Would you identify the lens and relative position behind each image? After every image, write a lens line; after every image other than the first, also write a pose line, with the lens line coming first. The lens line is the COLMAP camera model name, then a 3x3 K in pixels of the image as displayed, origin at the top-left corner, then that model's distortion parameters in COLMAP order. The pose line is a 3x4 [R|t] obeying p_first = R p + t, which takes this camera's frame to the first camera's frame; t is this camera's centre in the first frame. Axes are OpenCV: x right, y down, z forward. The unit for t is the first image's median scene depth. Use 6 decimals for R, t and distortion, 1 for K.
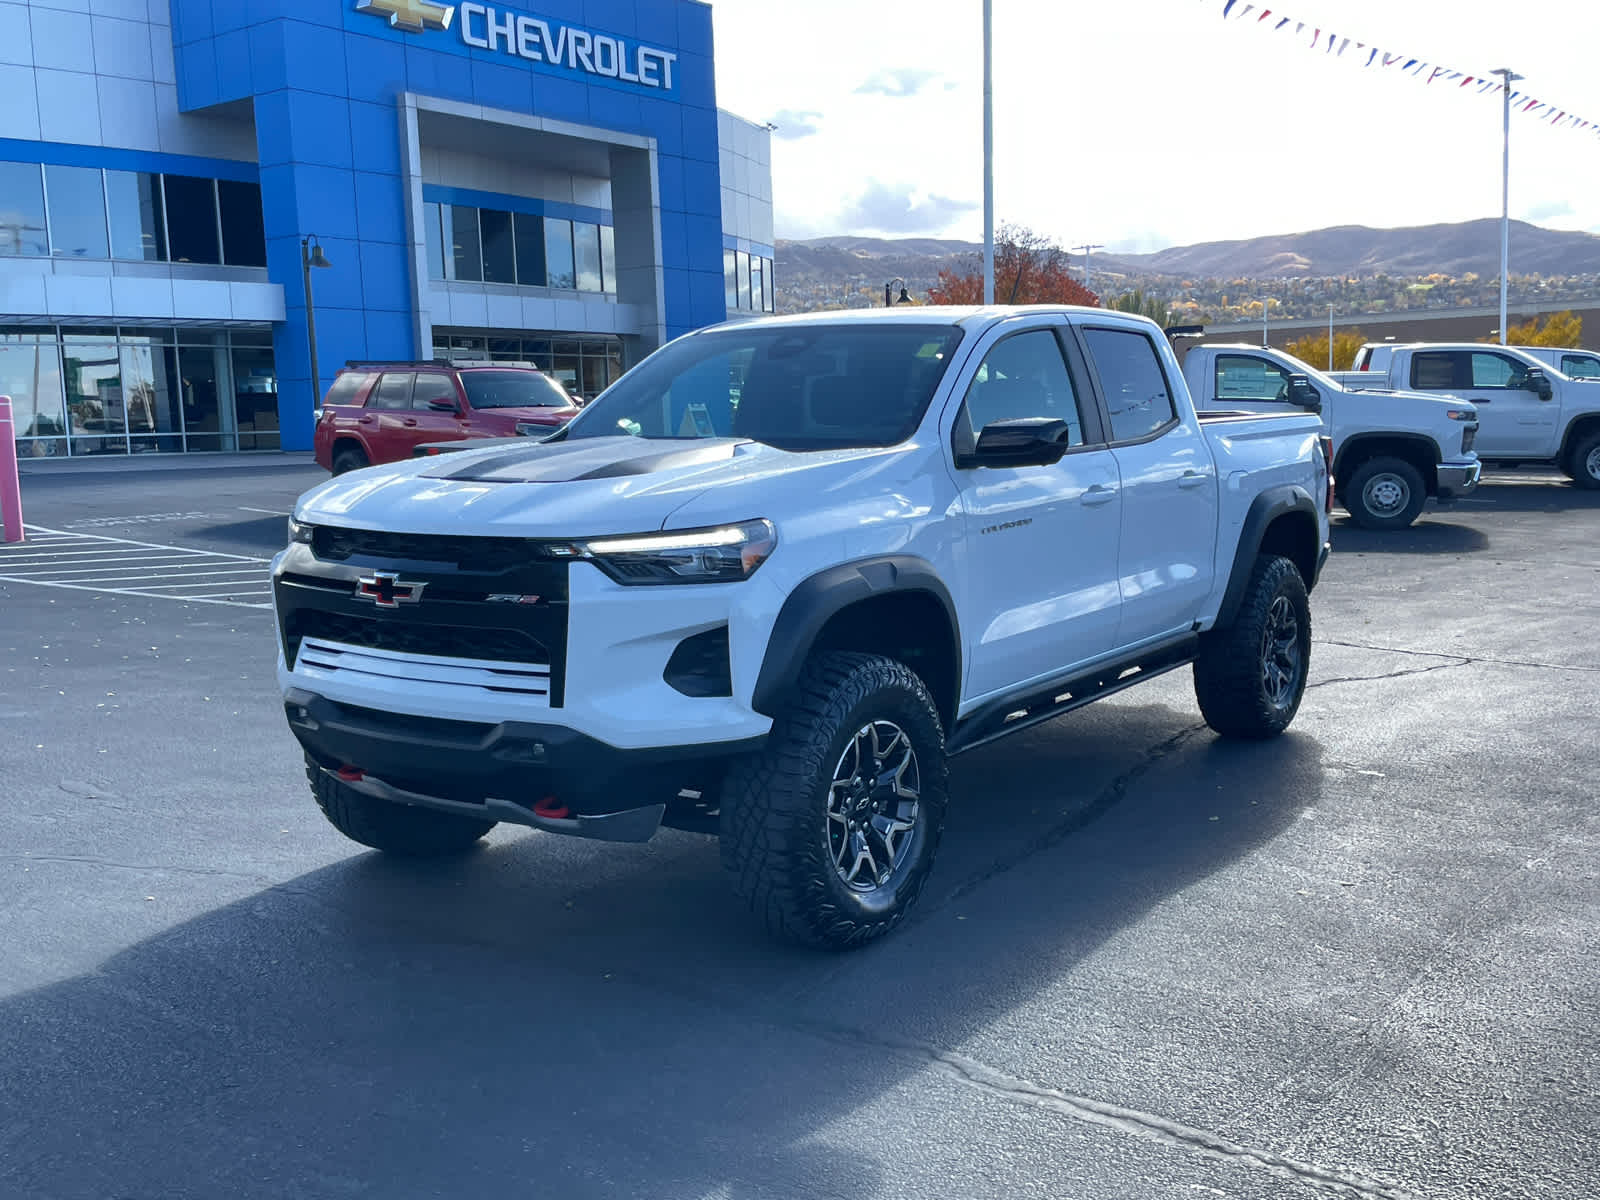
lens RADIAL K [[1605.4, 0, 824.3], [0, 1605.4, 604.2], [0, 0, 1]] dist [0.113742, -0.168502]
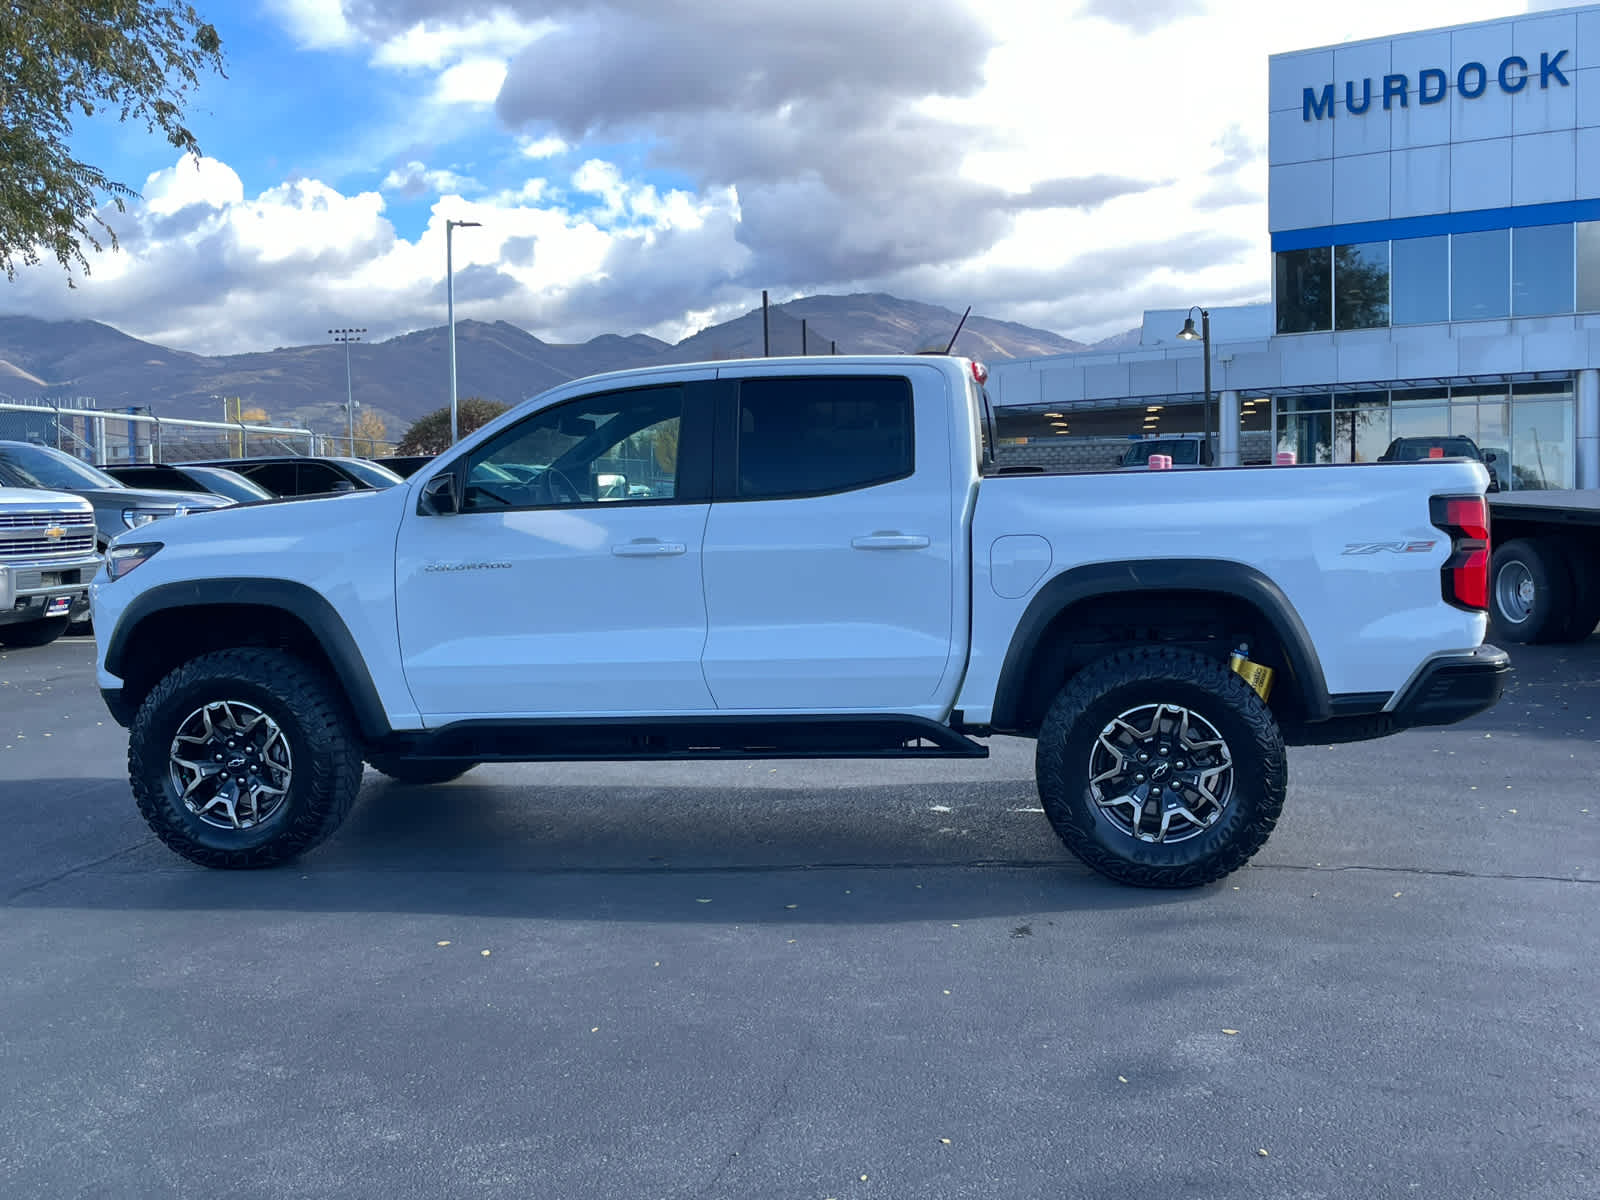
lens RADIAL K [[1605.4, 0, 824.3], [0, 1605.4, 604.2], [0, 0, 1]] dist [0.113742, -0.168502]
pose [[0.417244, 0.068459, -0.906212, 0.203275], [-0.096916, 0.994824, 0.030530, -0.013363], [0.903612, 0.075088, 0.421720, 0.122972]]
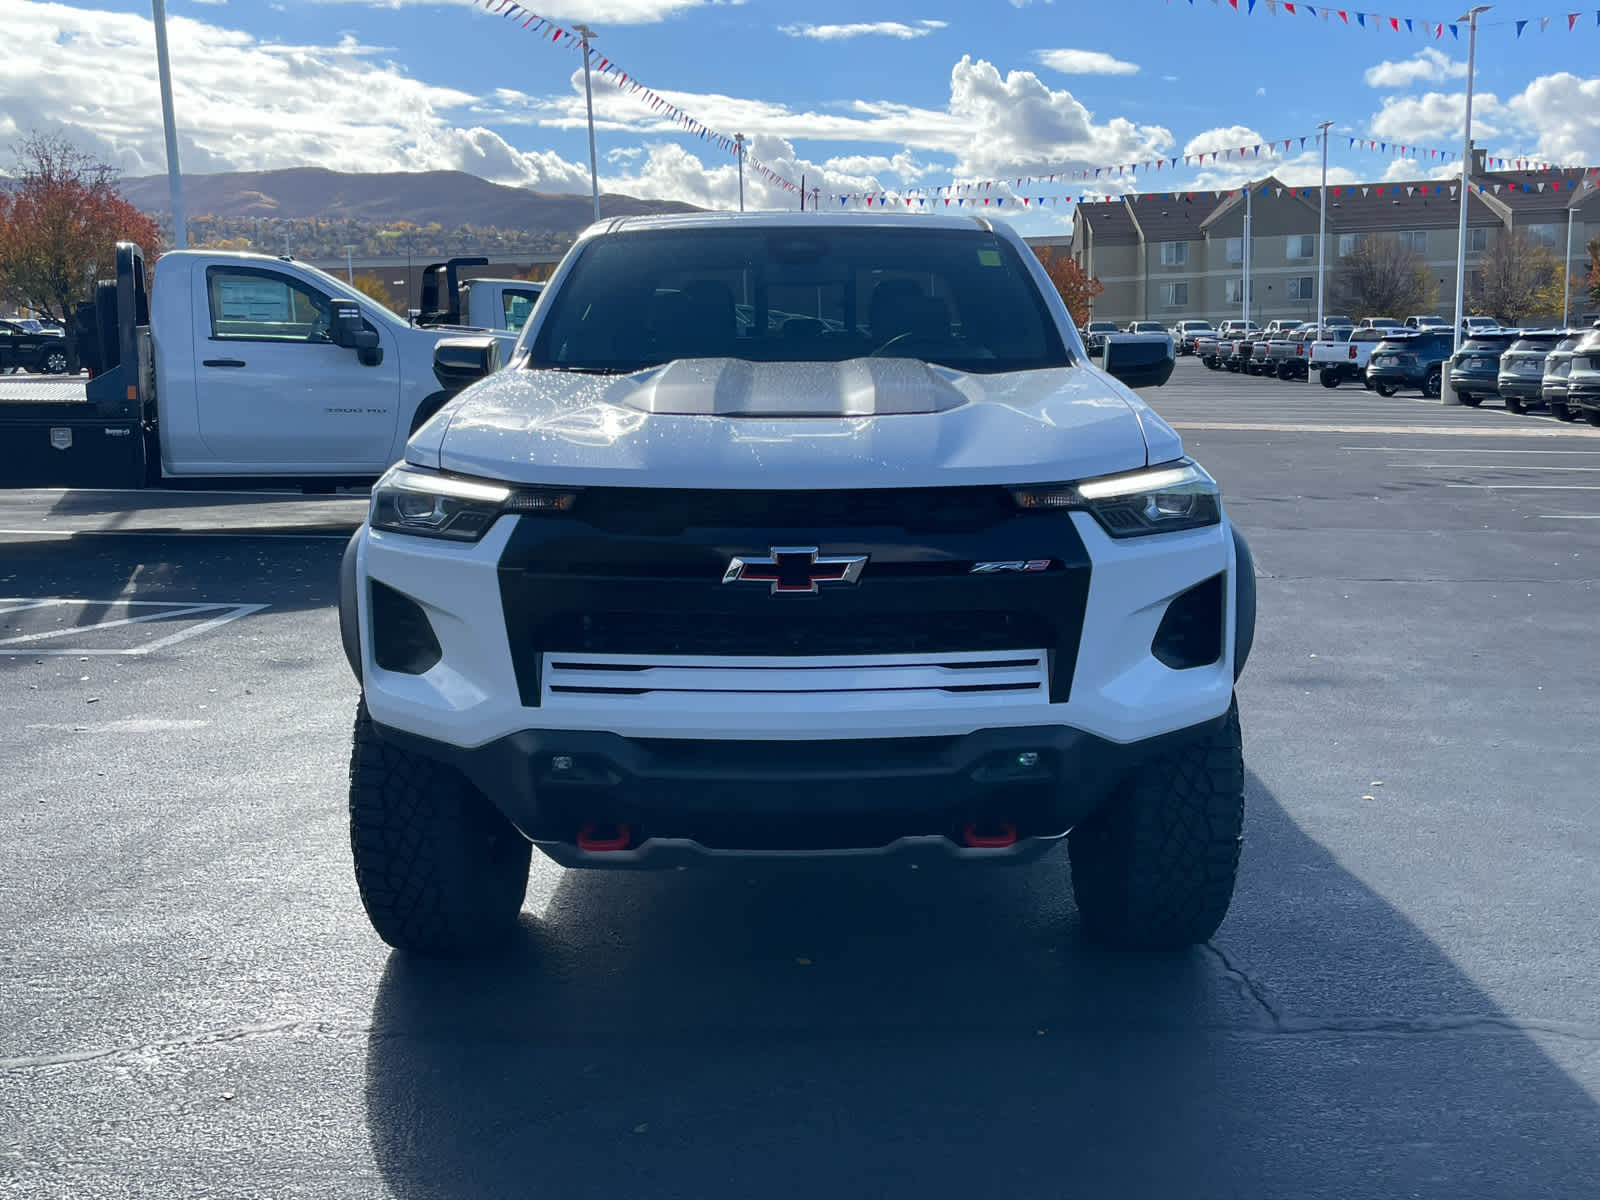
lens RADIAL K [[1605.4, 0, 824.3], [0, 1605.4, 604.2], [0, 0, 1]] dist [0.113742, -0.168502]
pose [[0.823866, -0.090961, 0.559438, -0.088041], [0.072157, 0.995839, 0.055654, -0.004353], [-0.562173, -0.005484, 0.827002, 0.054404]]
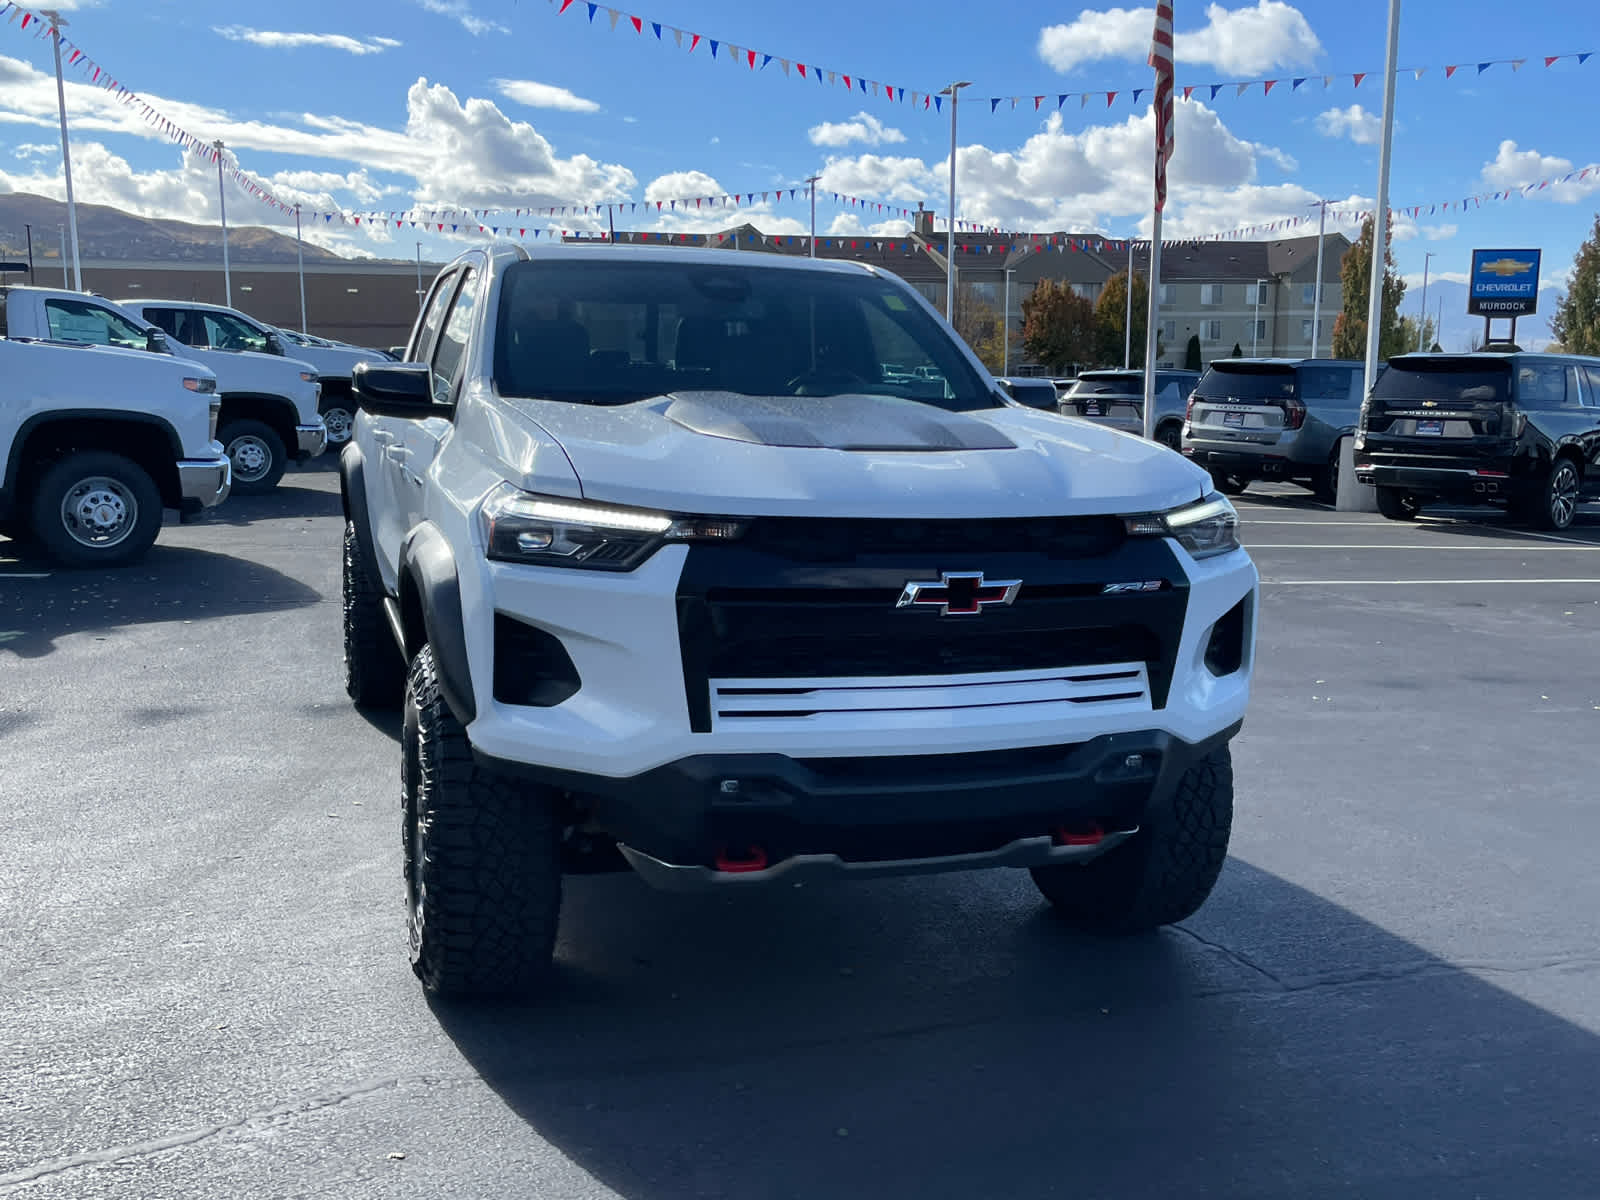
lens RADIAL K [[1604.1, 0, 825.0], [0, 1604.1, 621.9], [0, 0, 1]] dist [0.101992, -0.140638]
pose [[0.600122, -0.102180, 0.793355, -0.122120], [0.075329, 0.994619, 0.071120, -0.007298], [-0.796353, 0.017082, 0.604590, 0.079490]]
